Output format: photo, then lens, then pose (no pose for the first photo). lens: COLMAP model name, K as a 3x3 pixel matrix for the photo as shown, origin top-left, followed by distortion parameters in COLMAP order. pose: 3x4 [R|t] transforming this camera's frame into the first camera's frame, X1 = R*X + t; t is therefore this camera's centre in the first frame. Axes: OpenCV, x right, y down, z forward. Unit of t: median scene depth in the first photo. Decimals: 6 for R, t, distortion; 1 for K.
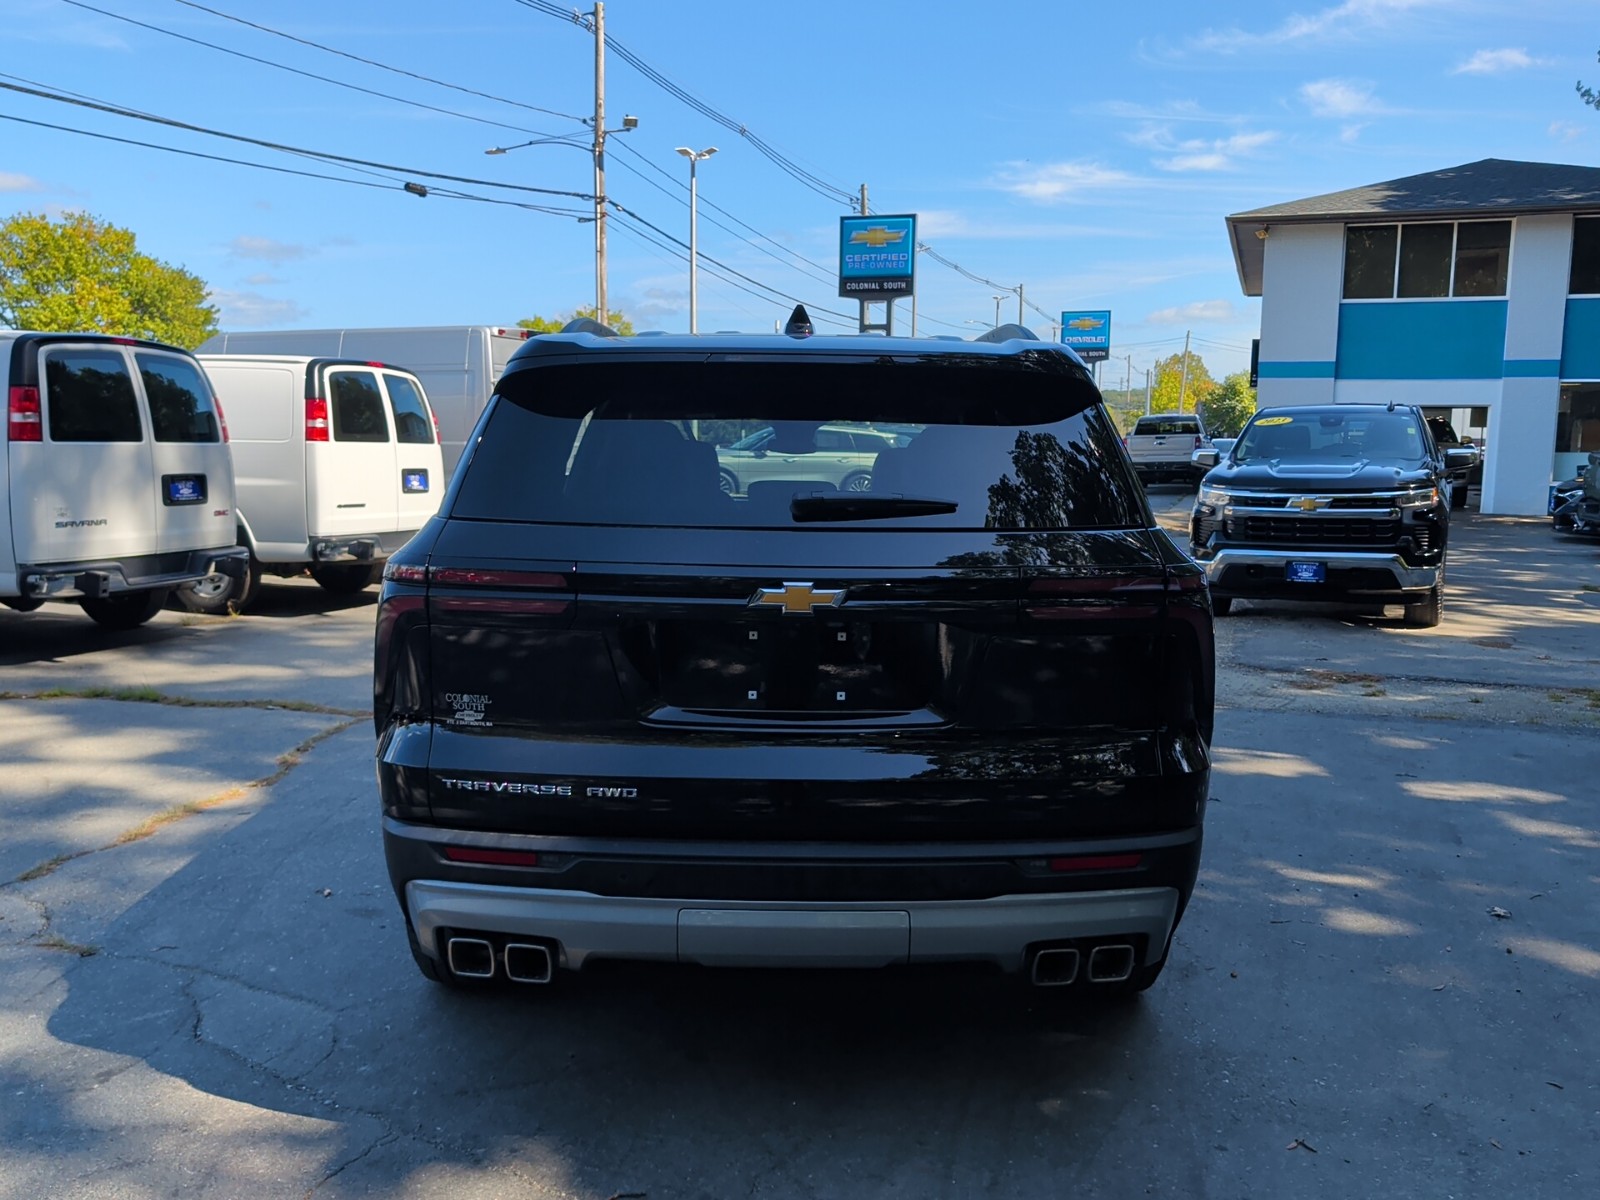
lens RADIAL K [[1336.9, 0, 812.8], [0, 1336.9, 586.8], [0, 0, 1]] dist [0.031901, -0.046308]
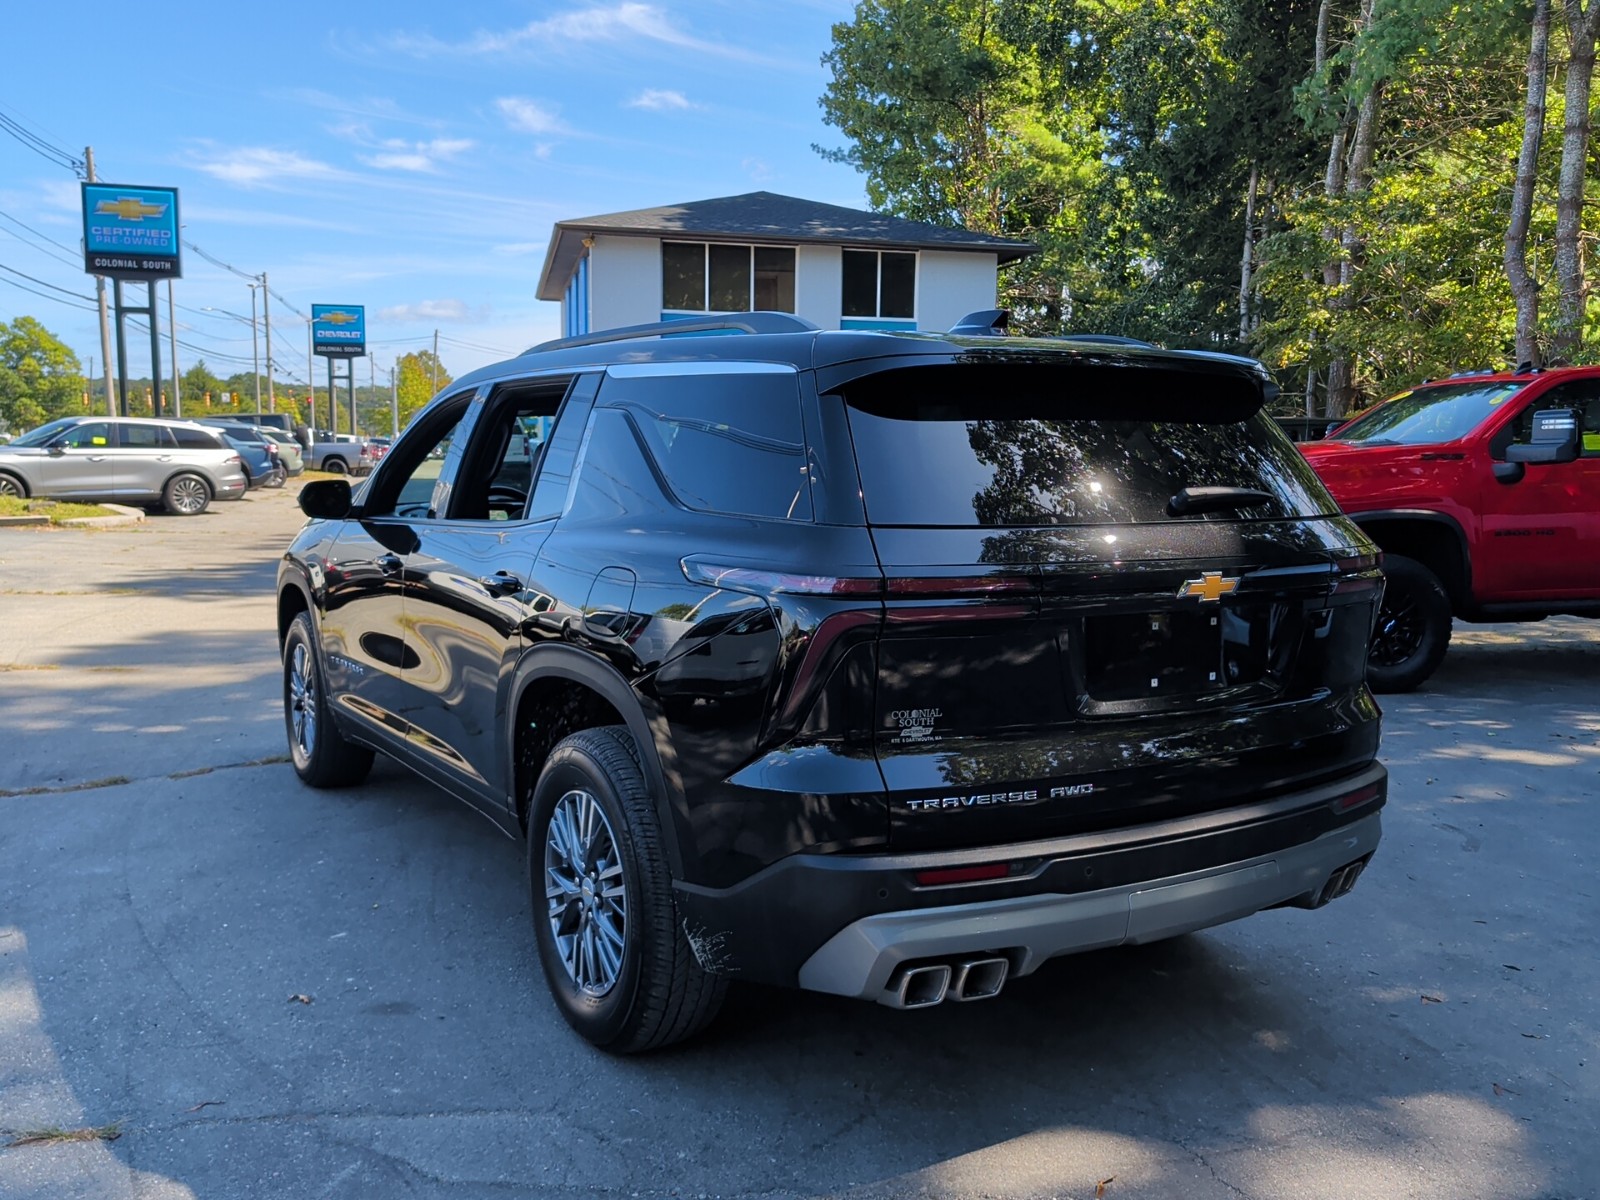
lens RADIAL K [[1336.9, 0, 796.2], [0, 1336.9, 586.6], [0, 0, 1]] dist [0.031901, -0.046308]
pose [[0.853682, -0.057394, 0.517622, -0.188638], [0.056930, 0.998237, 0.016794, -0.006416], [-0.517673, 0.015131, 0.855445, 0.054022]]
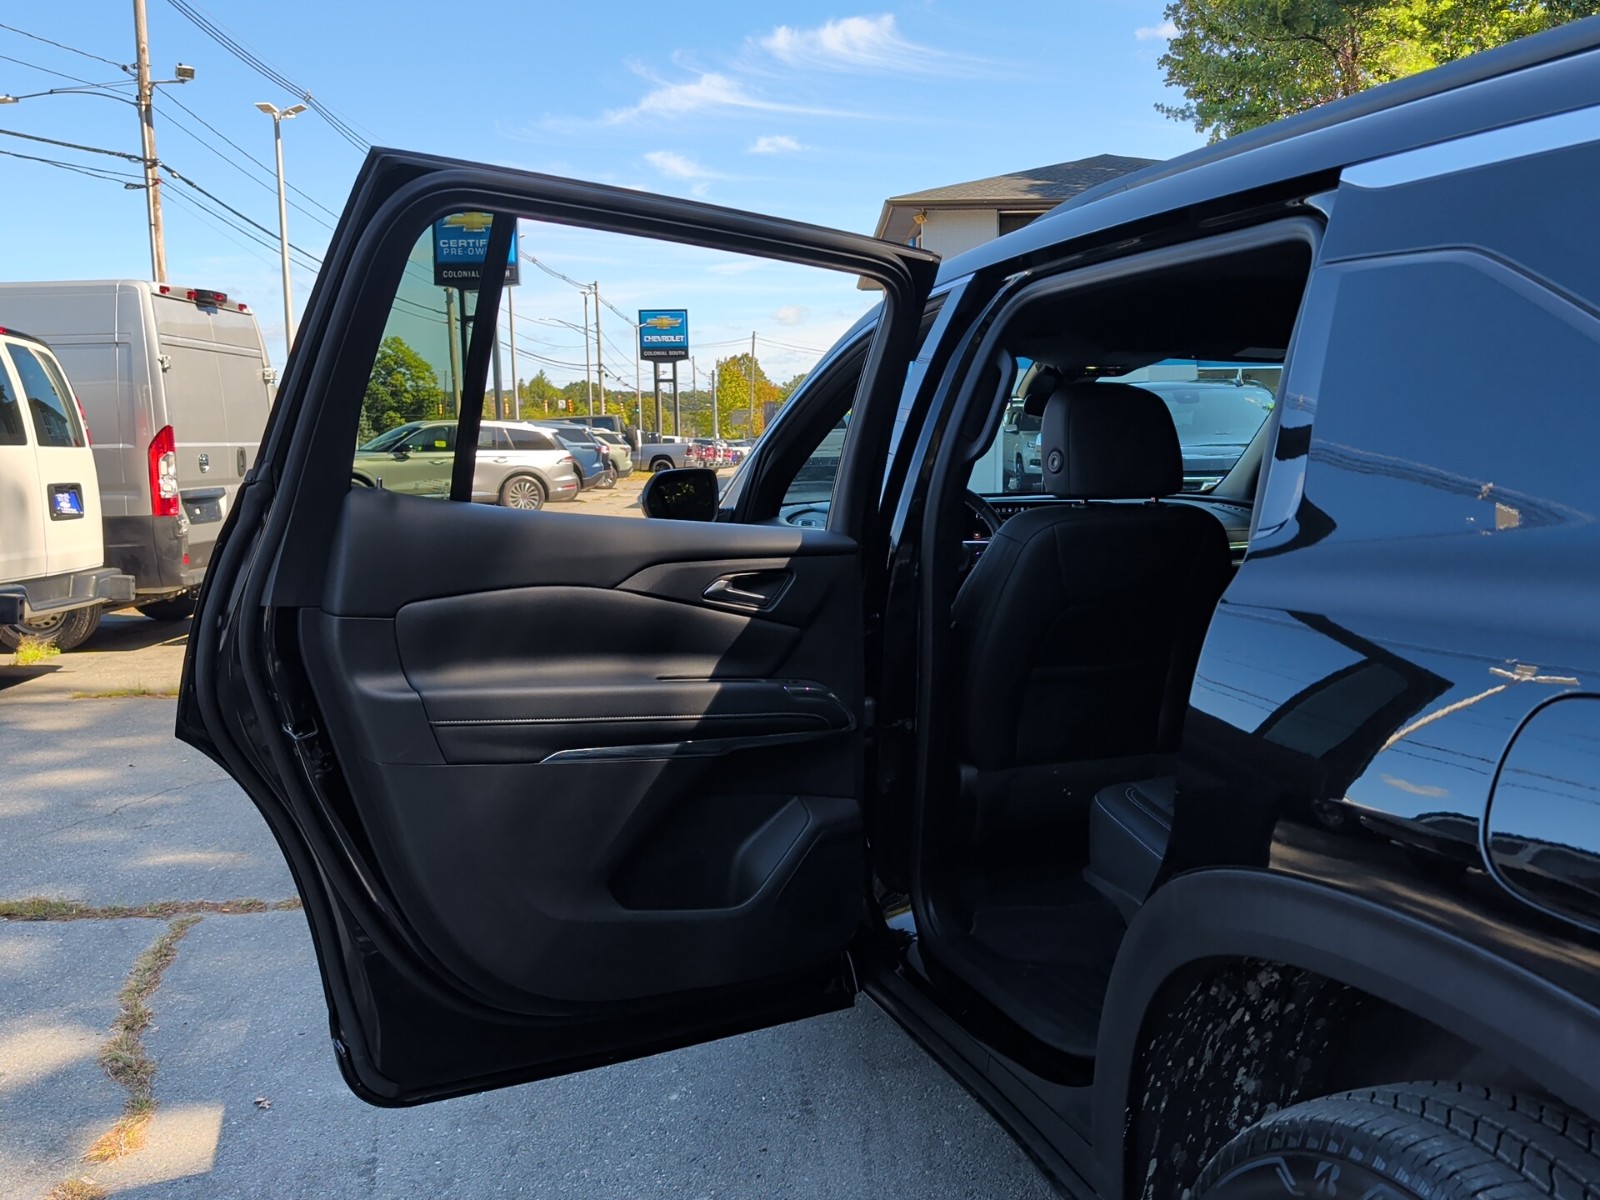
lens RADIAL K [[1336.9, 0, 774.0], [0, 1336.9, 617.3], [0, 0, 1]] dist [0.031901, -0.046308]
pose [[0.954021, -0.063788, 0.292875, -0.154960], [0.058118, 0.997916, 0.028030, -0.018329], [-0.294053, -0.009720, 0.955740, 0.238421]]
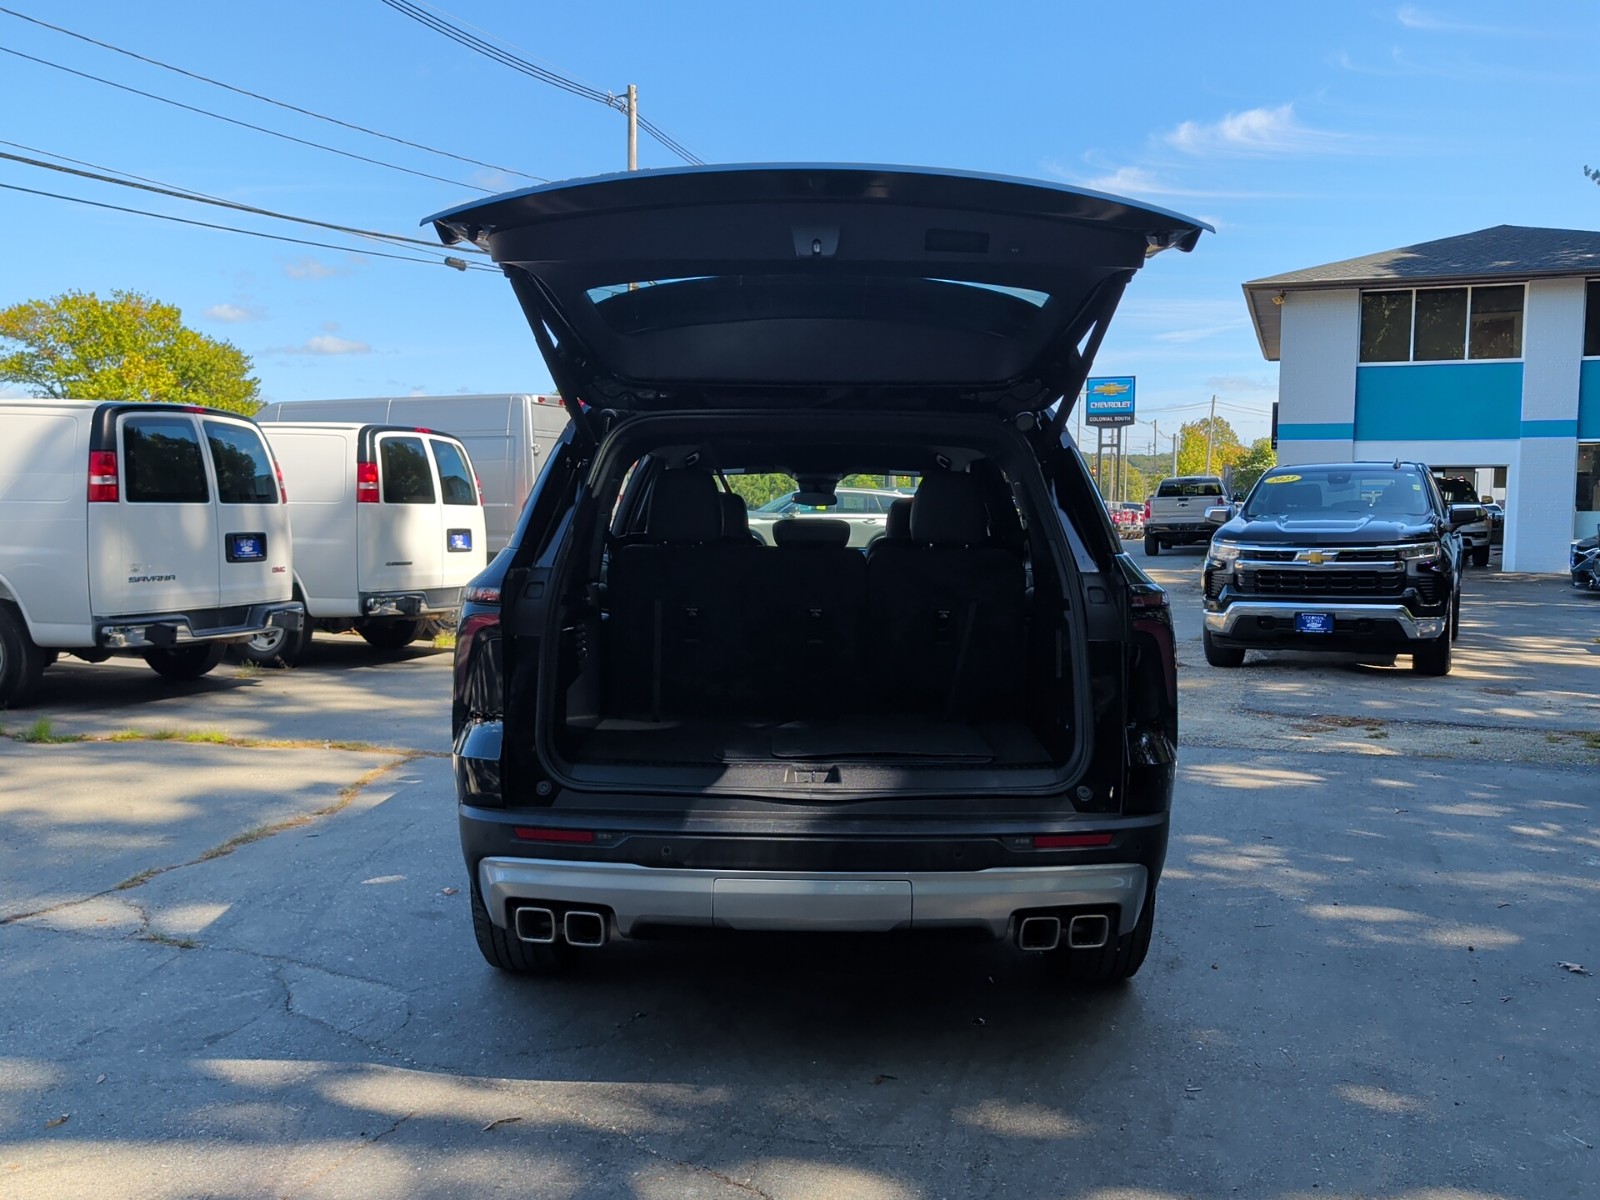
lens RADIAL K [[1336.9, 0, 814.6], [0, 1336.9, 582.2], [0, 0, 1]] dist [0.031901, -0.046308]
pose [[0.999779, -0.004858, -0.020475, 0.002946], [0.003775, 0.998609, -0.052596, 0.009874], [0.020702, 0.052507, 0.998406, -0.039923]]
